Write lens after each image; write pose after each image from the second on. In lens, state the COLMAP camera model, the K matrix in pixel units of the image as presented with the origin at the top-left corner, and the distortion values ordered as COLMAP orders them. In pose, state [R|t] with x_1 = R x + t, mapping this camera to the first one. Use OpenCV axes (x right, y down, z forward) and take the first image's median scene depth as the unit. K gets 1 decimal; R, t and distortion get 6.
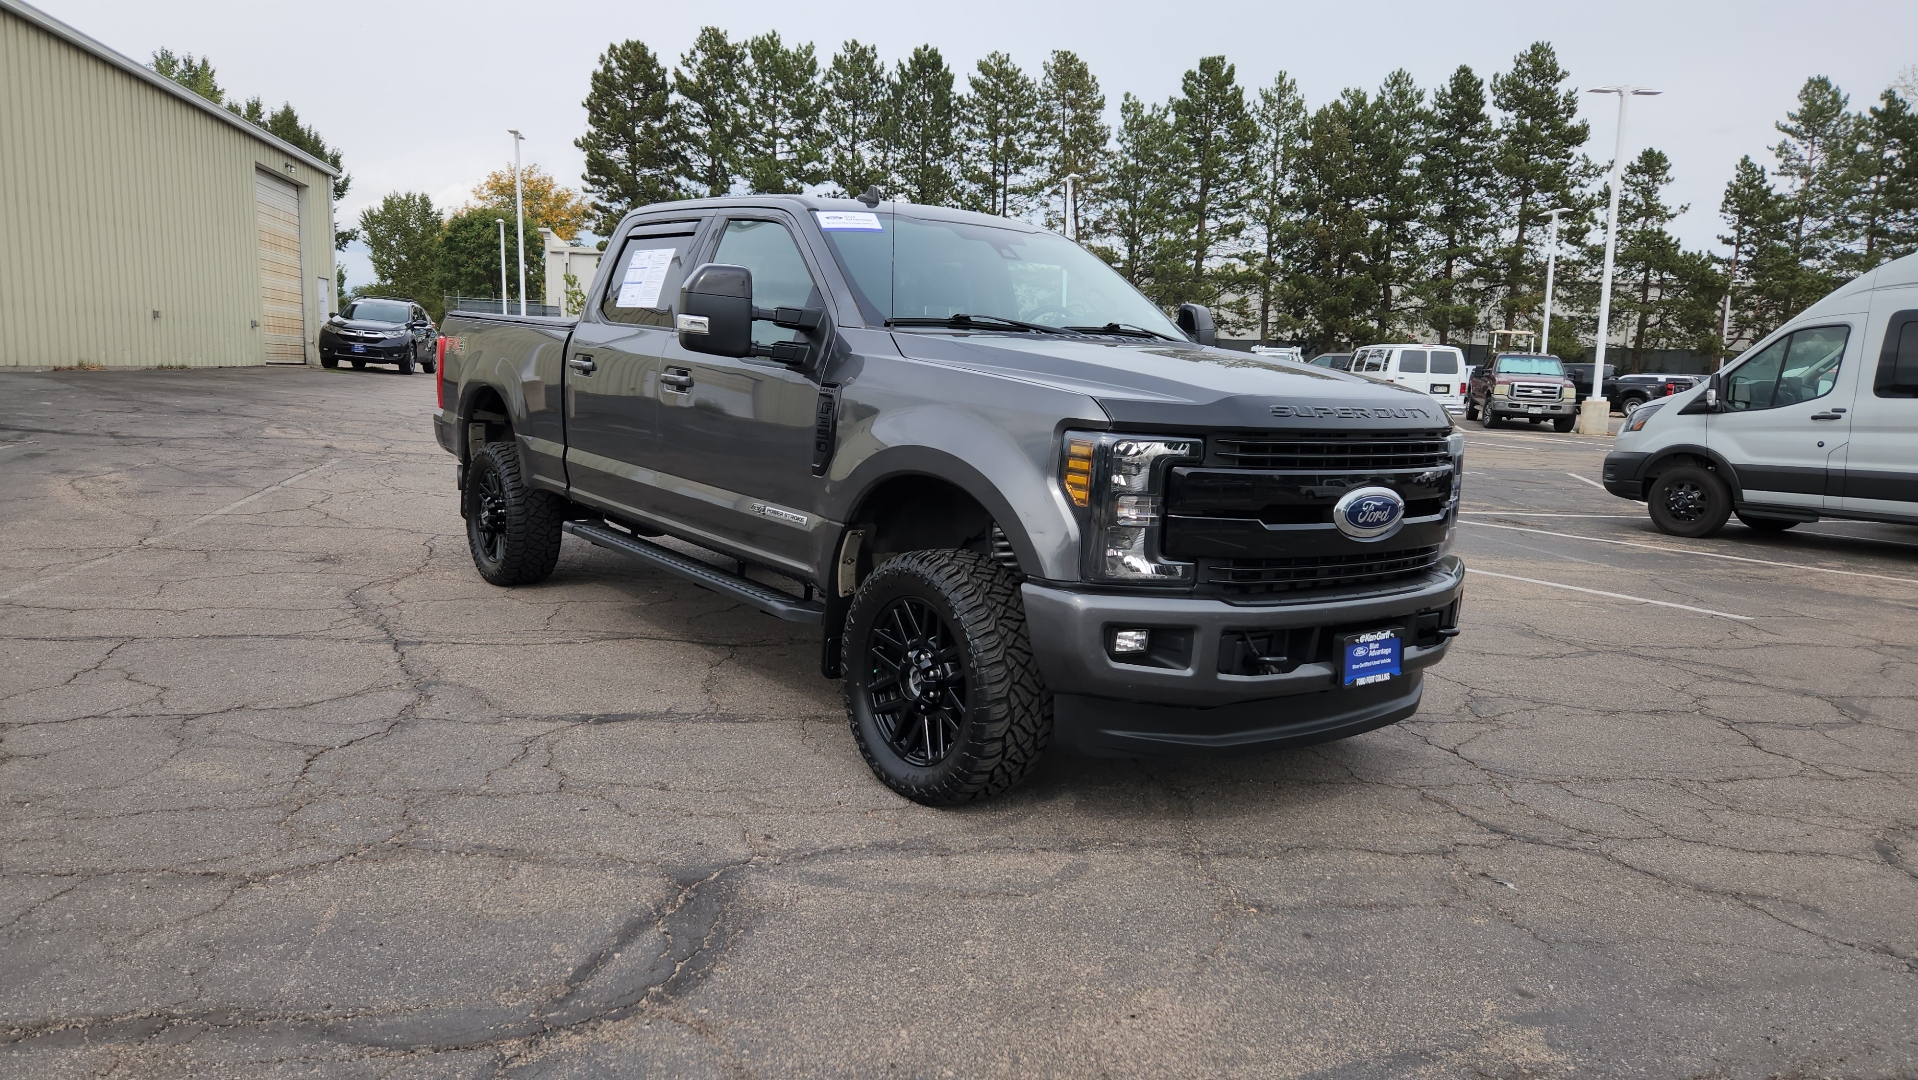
lens RADIAL K [[1282.5, 0, 929.3], [0, 1282.5, 549.9], [0, 0, 1]] dist [0.069323, -0.052258]
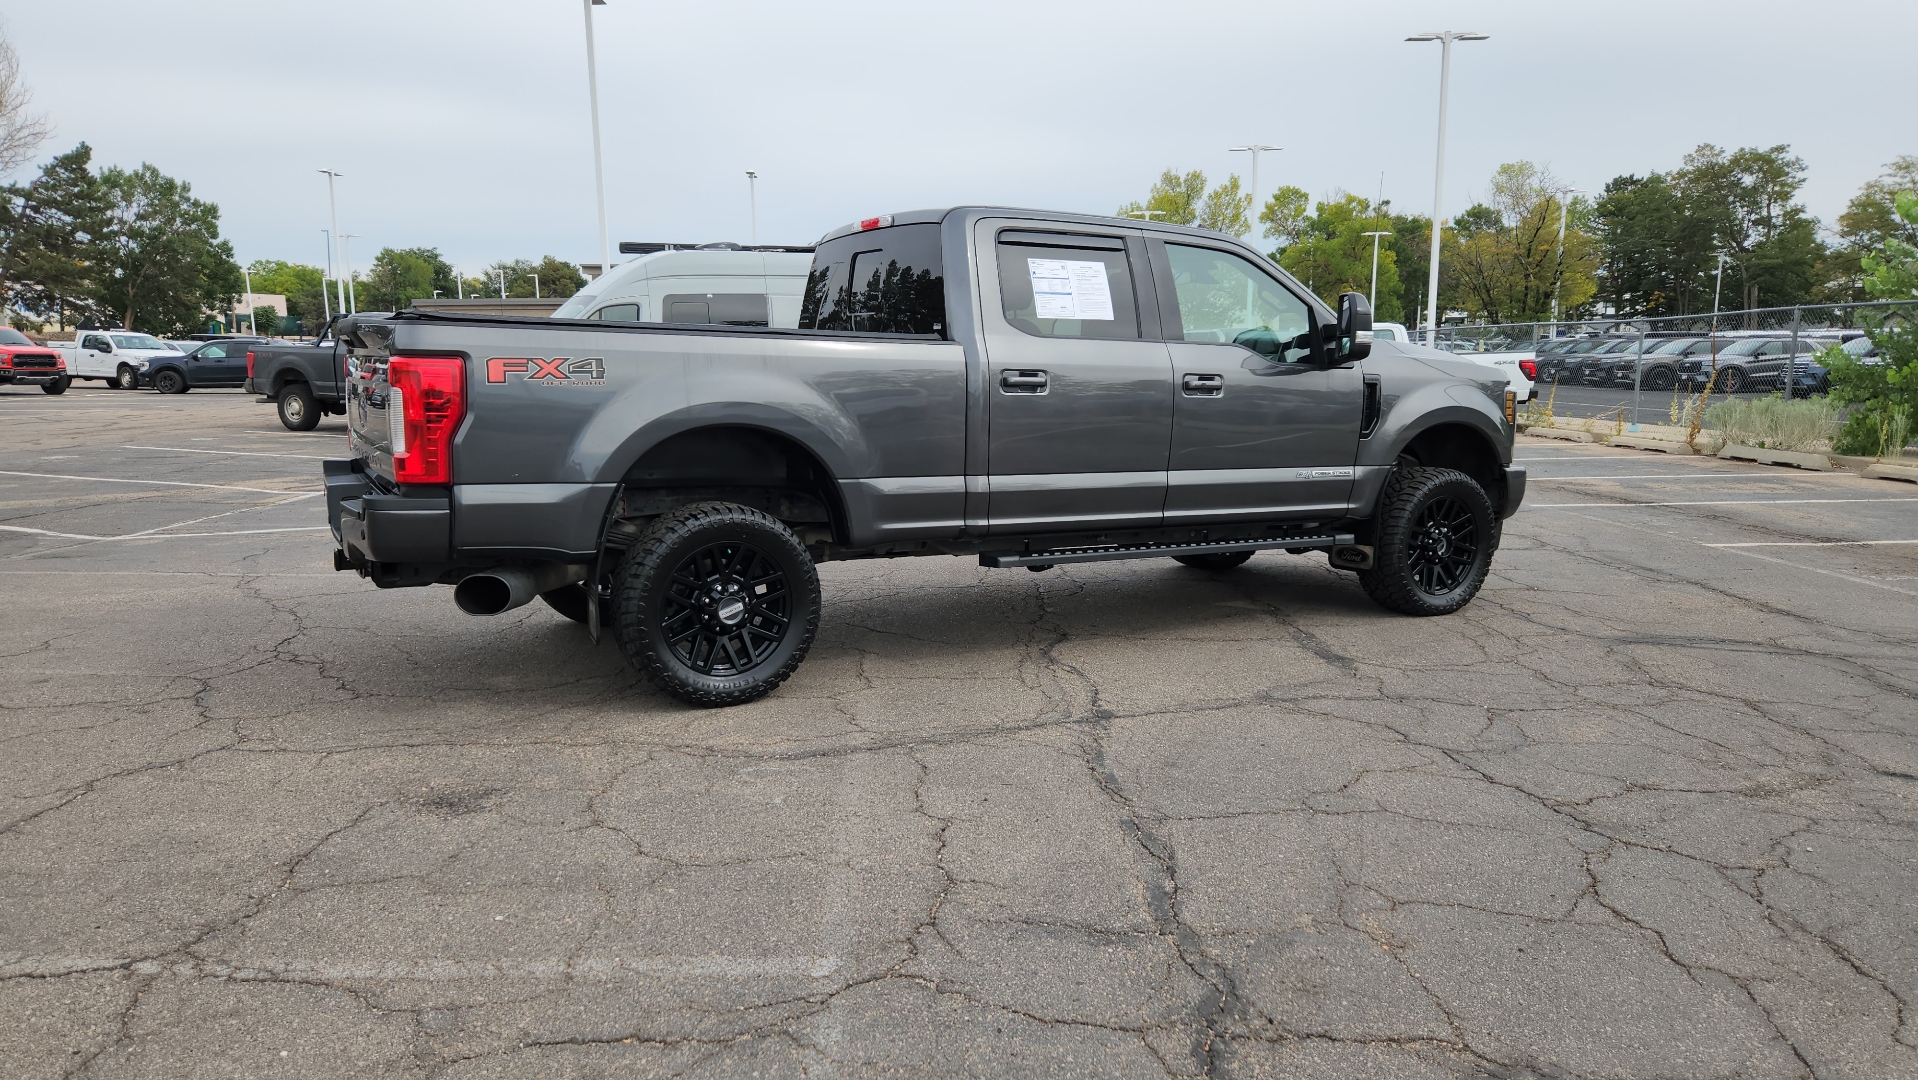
lens RADIAL K [[1286.0, 0, 933.7], [0, 1286.0, 547.5], [0, 0, 1]] dist [0.067721, -0.049392]
pose [[0.147102, -0.189656, 0.970768, -0.102517], [0.152175, 0.974100, 0.167248, -0.016405], [-0.977345, 0.123124, 0.172153, 0.078910]]
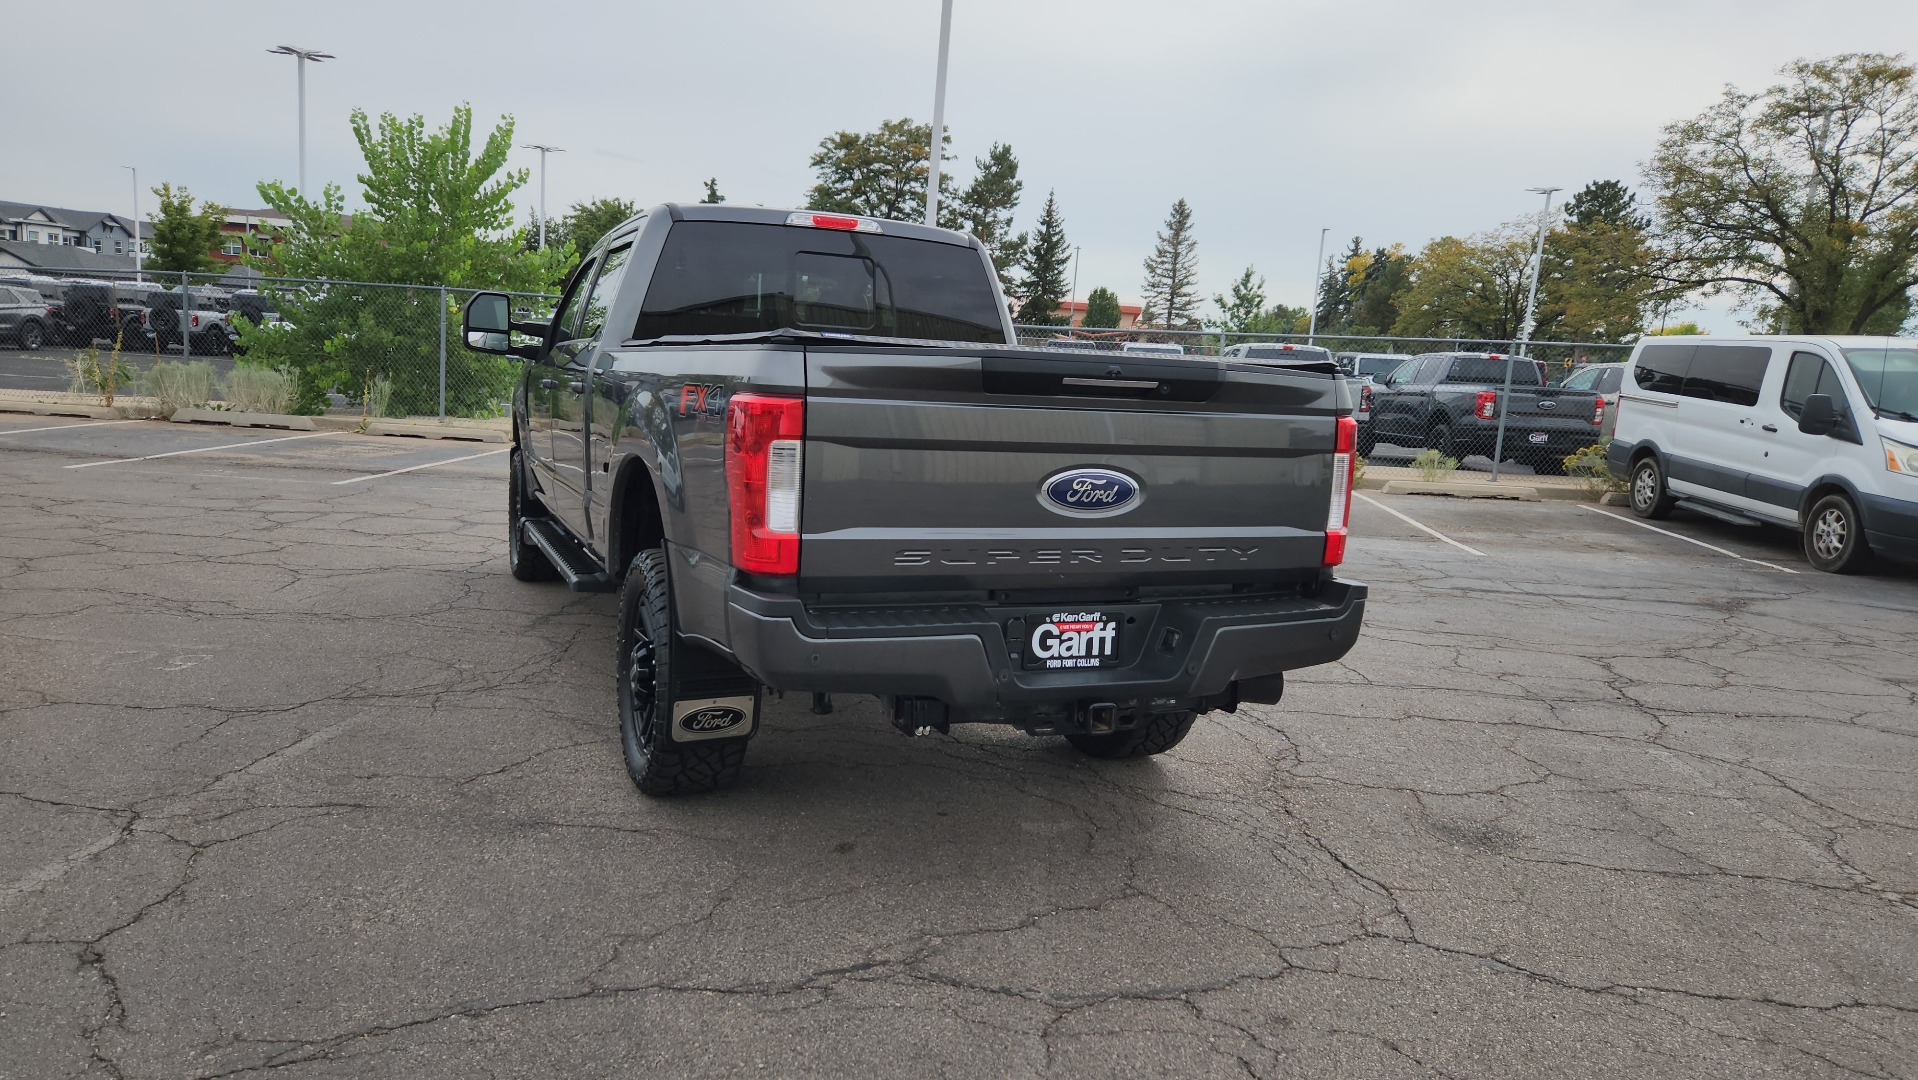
lens RADIAL K [[1286.0, 0, 940.0], [0, 1286.0, 563.1], [0, 0, 1]] dist [0.067721, -0.049392]
pose [[-0.966192, -0.133358, 0.220655, -0.039266], [-0.059983, 0.948623, 0.310672, -0.028897], [-0.250749, 0.286933, -0.924551, 0.170482]]
